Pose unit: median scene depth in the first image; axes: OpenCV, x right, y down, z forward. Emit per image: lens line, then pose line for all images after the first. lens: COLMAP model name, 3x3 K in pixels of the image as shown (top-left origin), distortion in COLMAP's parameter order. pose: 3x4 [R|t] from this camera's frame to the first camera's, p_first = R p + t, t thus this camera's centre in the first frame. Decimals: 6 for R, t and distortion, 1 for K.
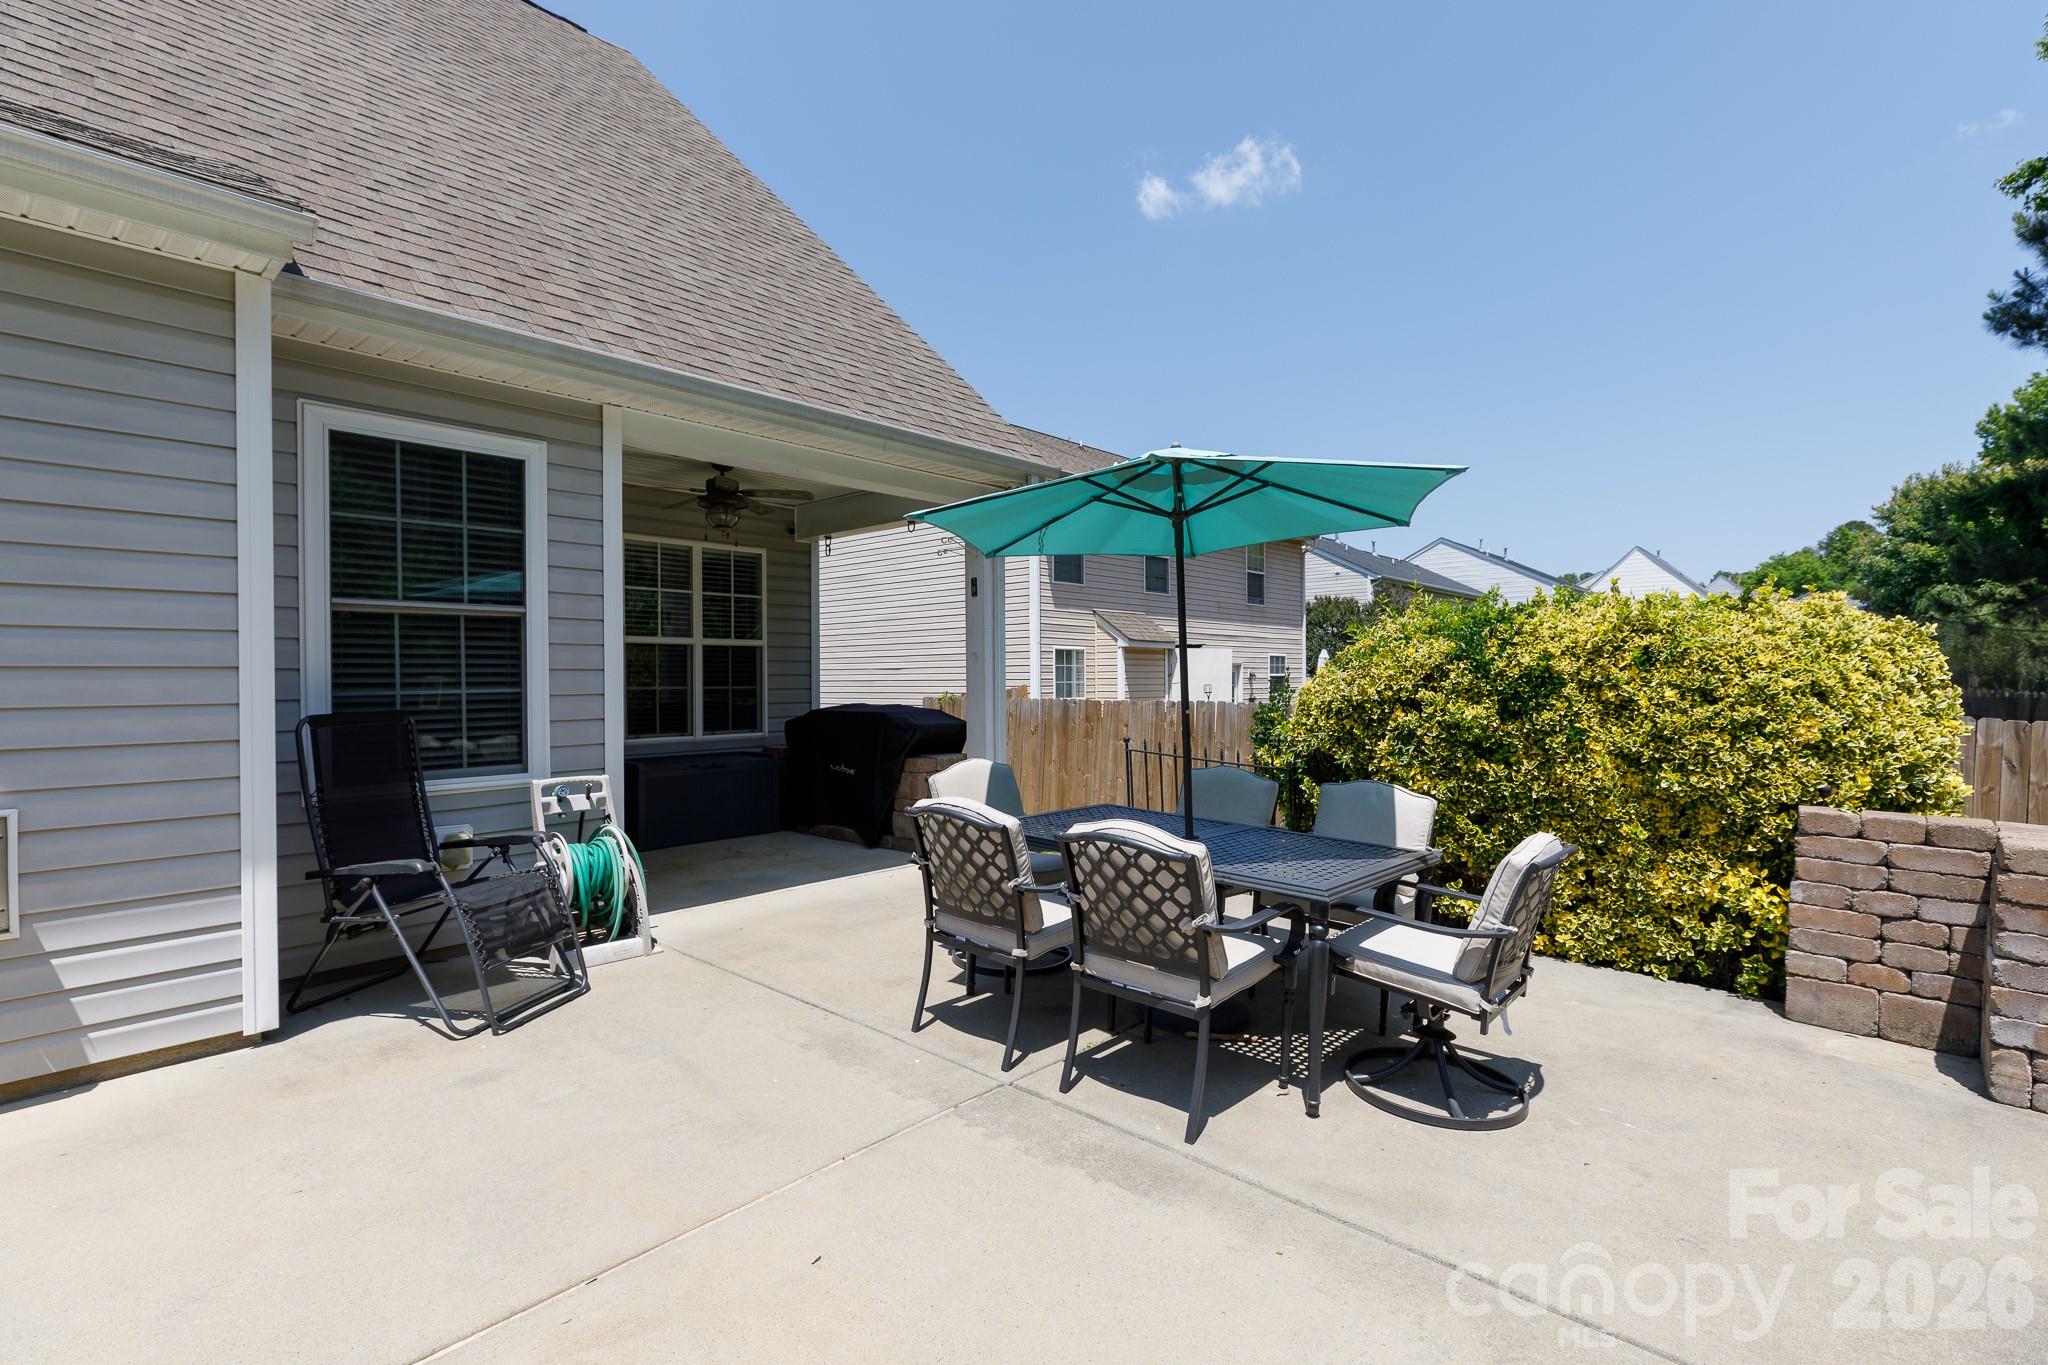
lens RADIAL K [[928.0, 0, 1016.8], [0, 928.0, 678.7], [0, 0, 1]] dist [0.006228, -0.000713]
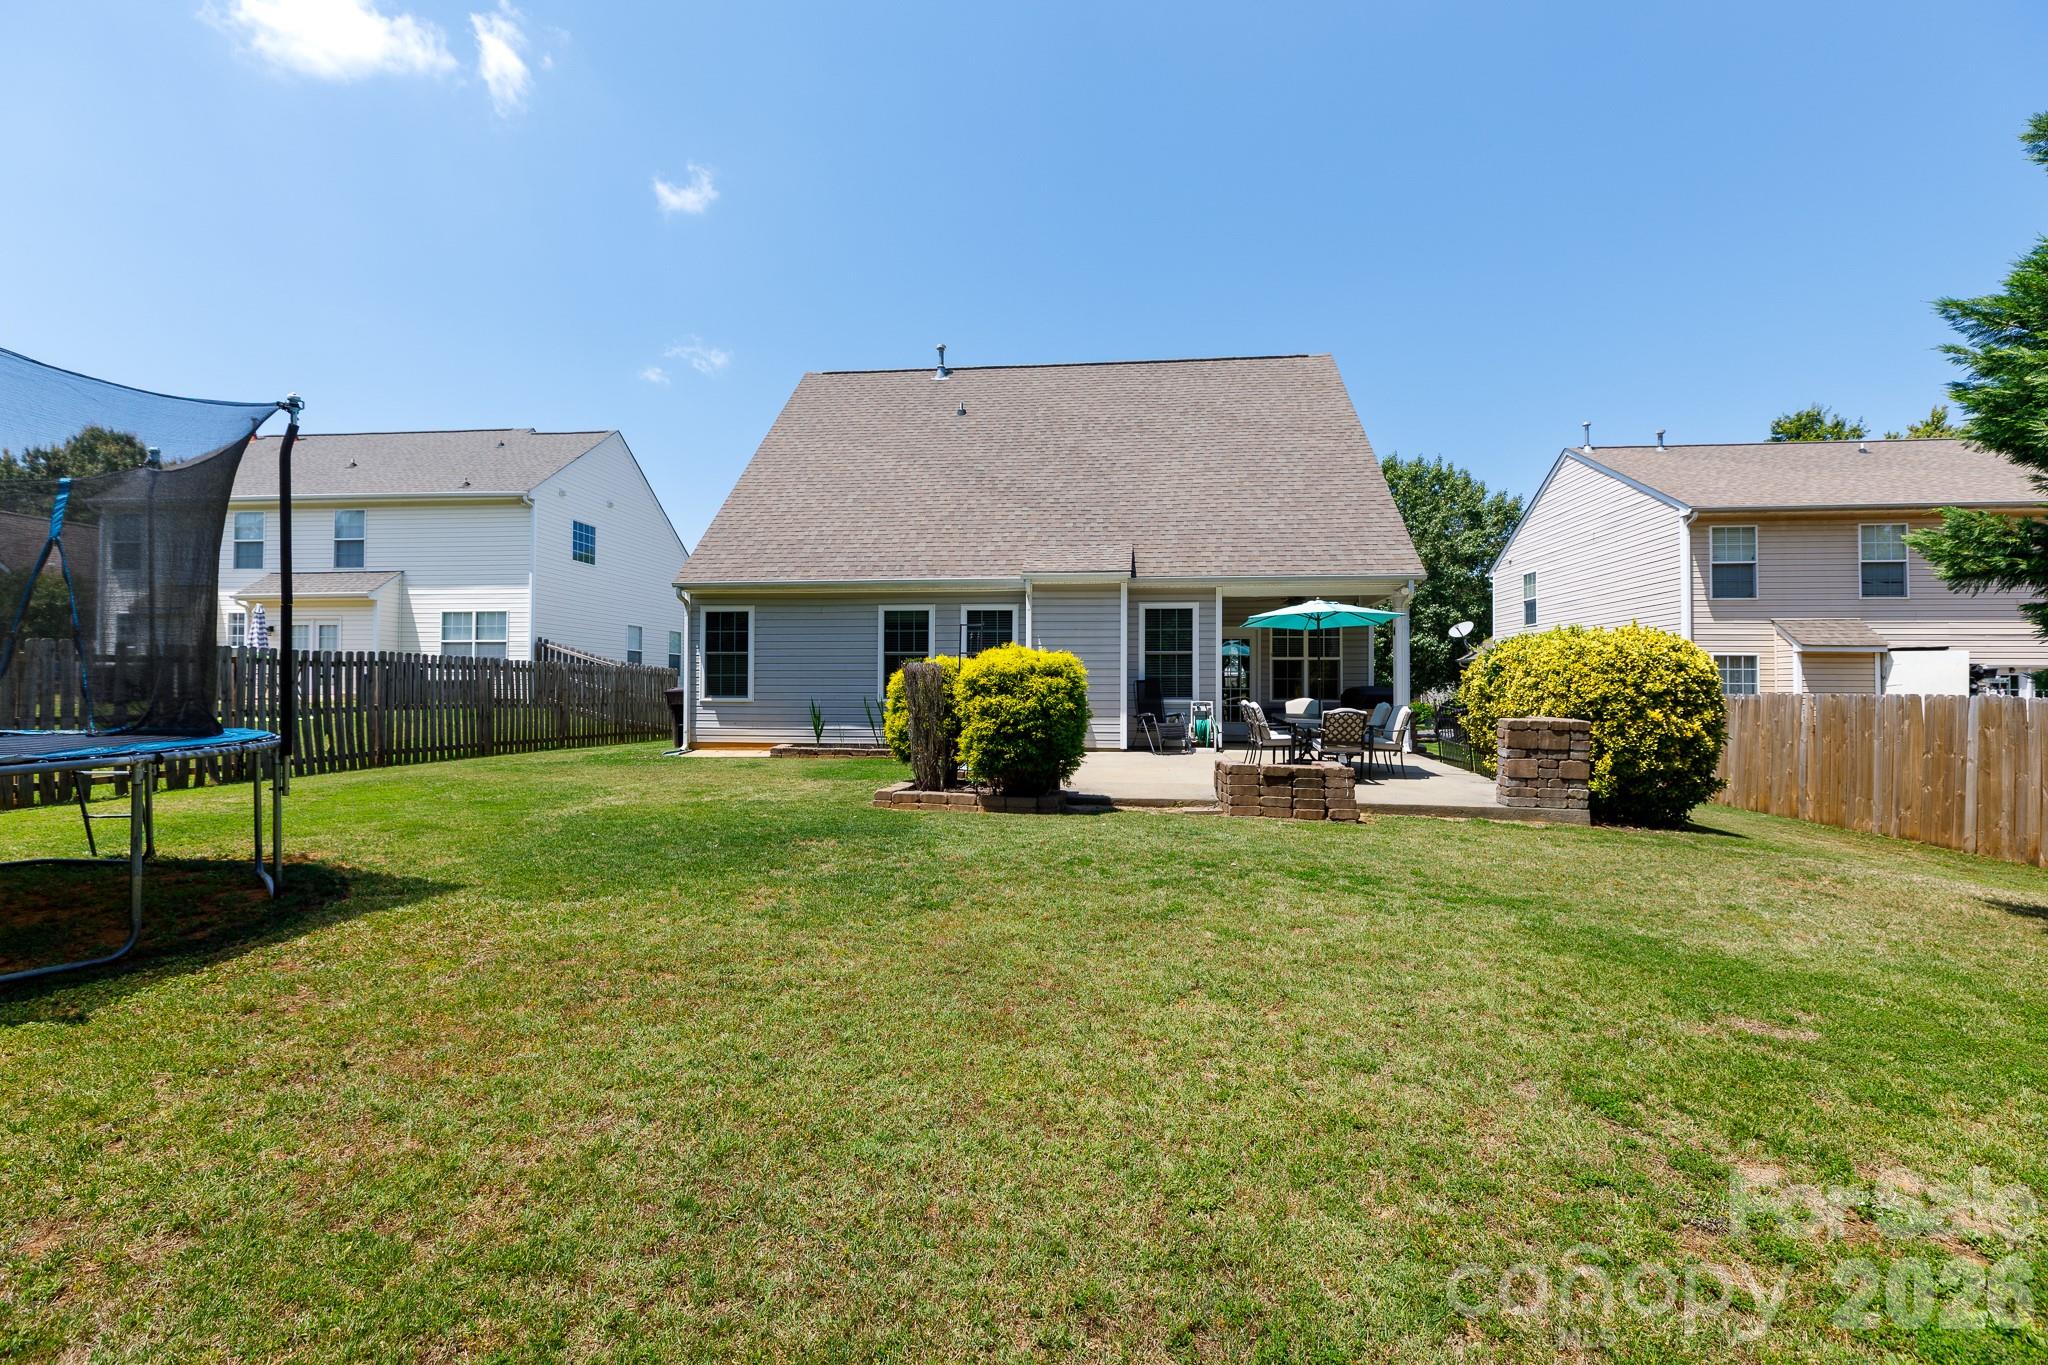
lens RADIAL K [[928.0, 0, 1029.9], [0, 928.0, 686.2], [0, 0, 1]] dist [0.006228, -0.000713]
pose [[0.525896, 0.005552, -0.850531, 2.557230], [-0.010466, 0.999945, 0.000056, 0.072123], [0.850484, 0.008872, 0.525926, -1.613820]]
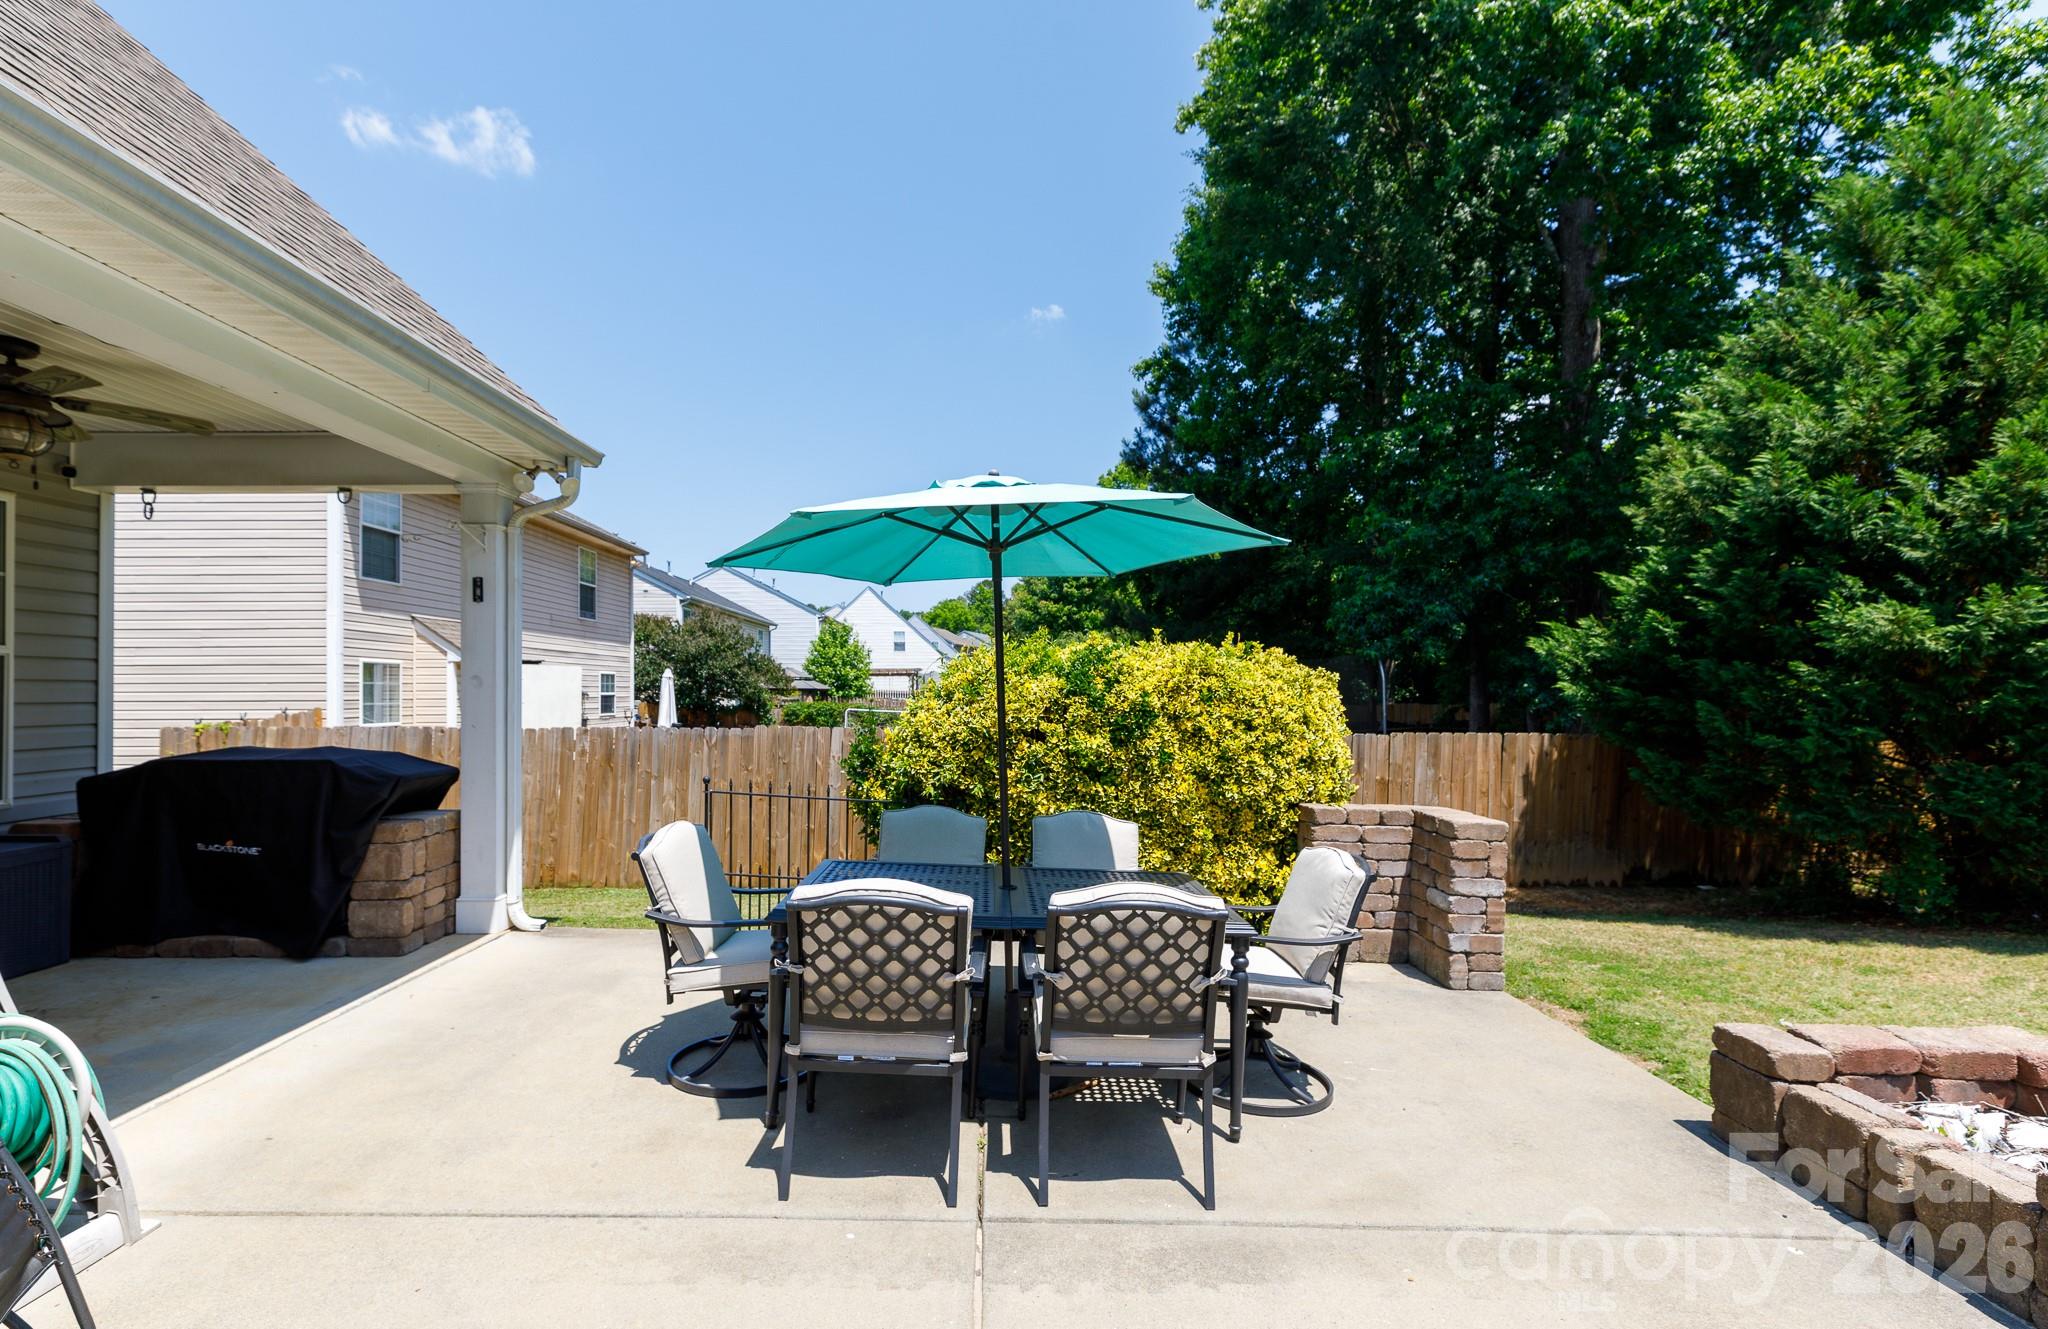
lens RADIAL K [[920.2, 0, 975.5], [0, 920.2, 677.3], [0, 0, 1]] dist [0.002190, -0.000039]
pose [[0.747353, 0.015006, 0.664258, -0.384238], [-0.002734, 0.999806, -0.019510, -0.021178], [-0.664422, 0.012765, 0.747249, 0.262055]]
